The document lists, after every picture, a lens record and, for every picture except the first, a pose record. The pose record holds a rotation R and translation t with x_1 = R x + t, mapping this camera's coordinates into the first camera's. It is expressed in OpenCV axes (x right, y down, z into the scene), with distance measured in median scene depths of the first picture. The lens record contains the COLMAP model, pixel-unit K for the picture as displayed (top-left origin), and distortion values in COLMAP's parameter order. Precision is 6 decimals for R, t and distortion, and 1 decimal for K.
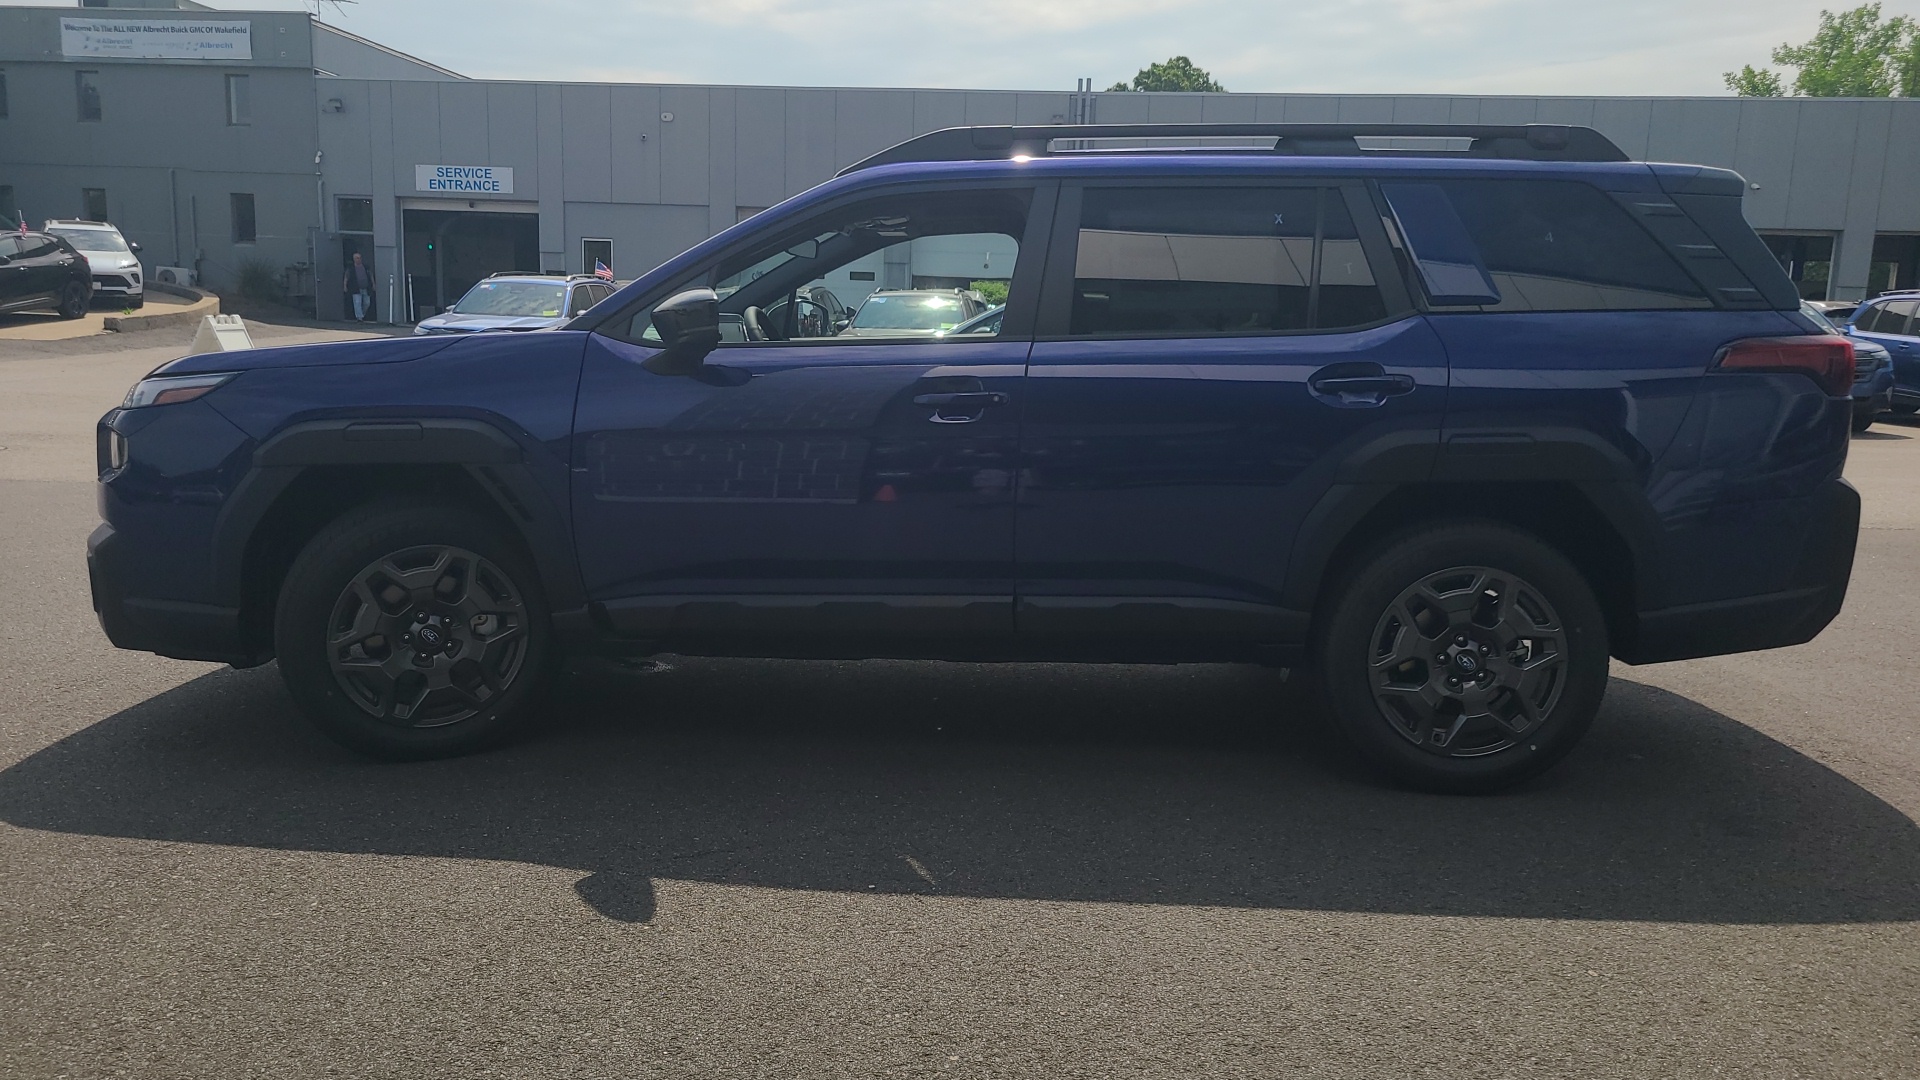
lens RADIAL K [[1450.1, 0, 942.4], [0, 1450.1, 544.1], [0, 0, 1]] dist [0.048865, -0.032753]
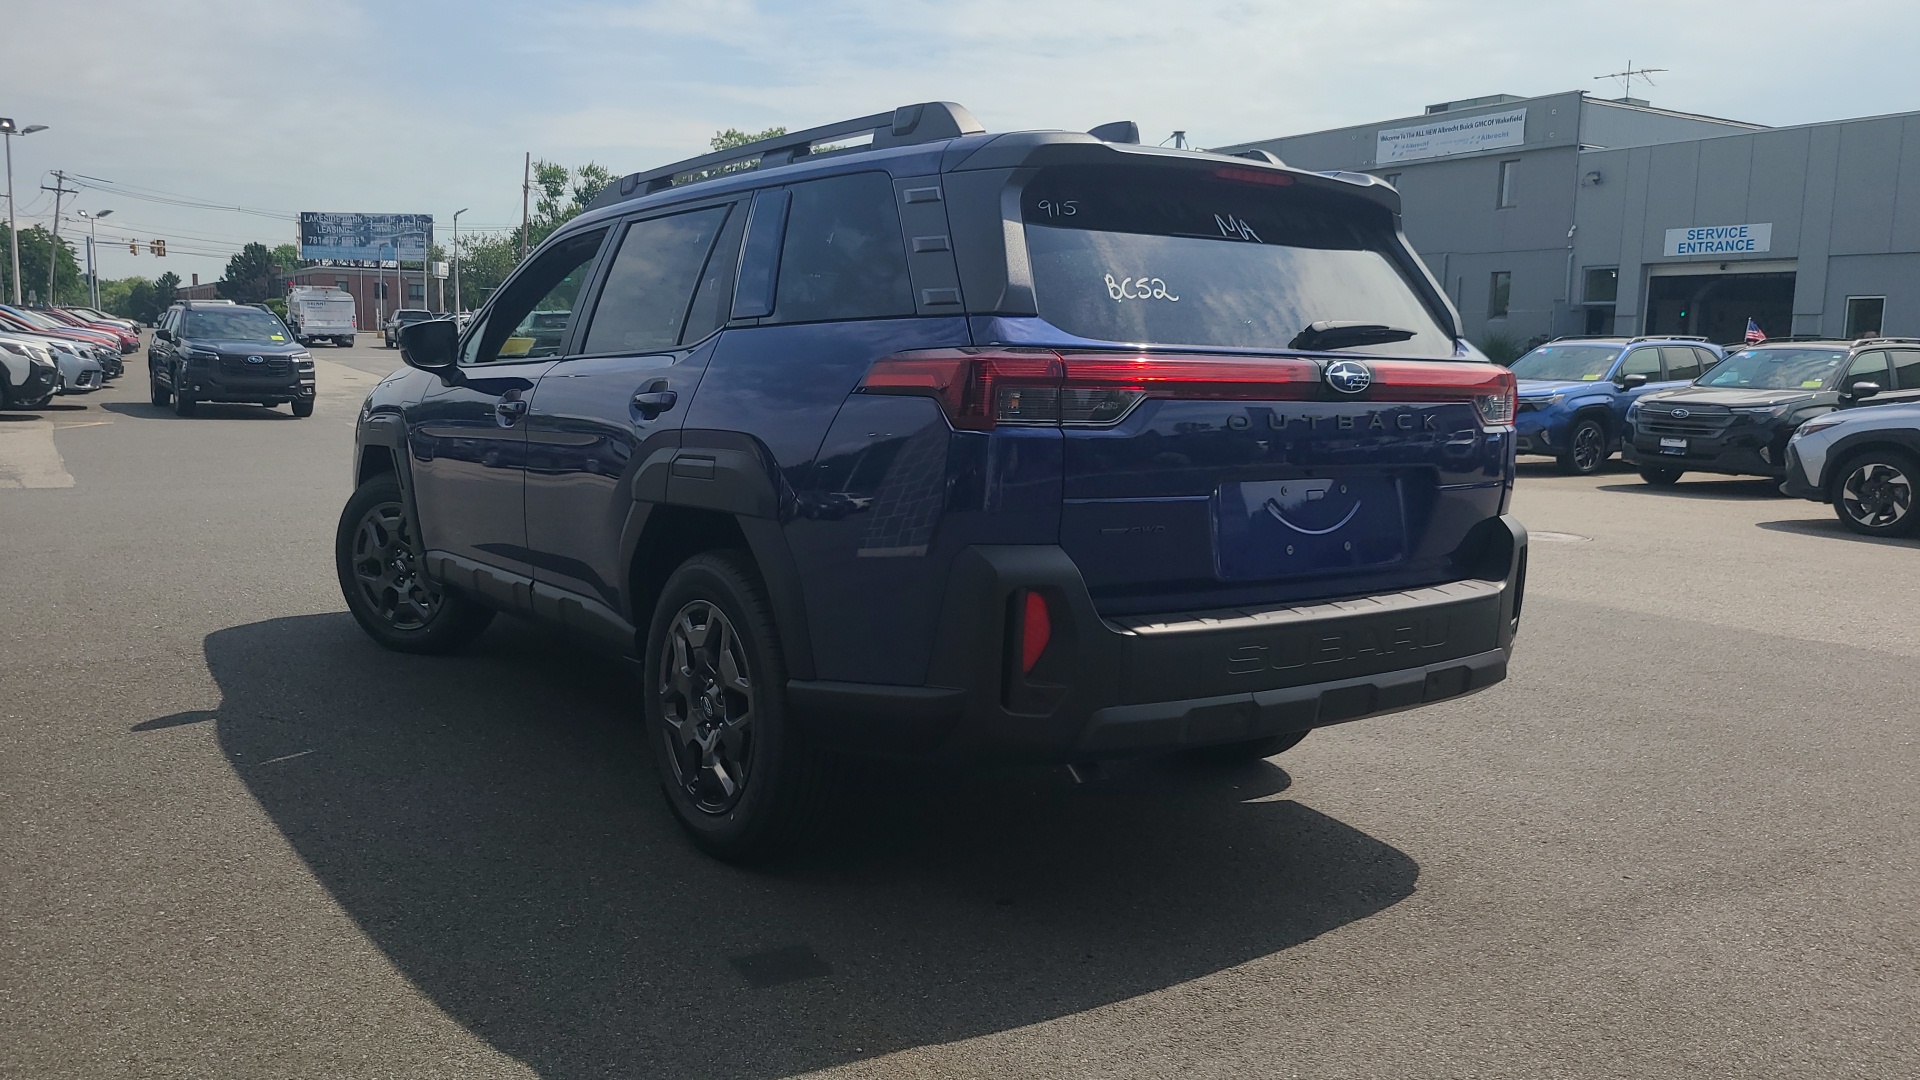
lens RADIAL K [[1450.1, 0, 942.4], [0, 1450.1, 544.1], [0, 0, 1]] dist [0.048865, -0.032753]
pose [[0.592368, 0.091859, -0.800413, 0.145677], [-0.133745, 0.990906, 0.014738, -0.006586], [0.794488, 0.098321, 0.599267, 0.070023]]
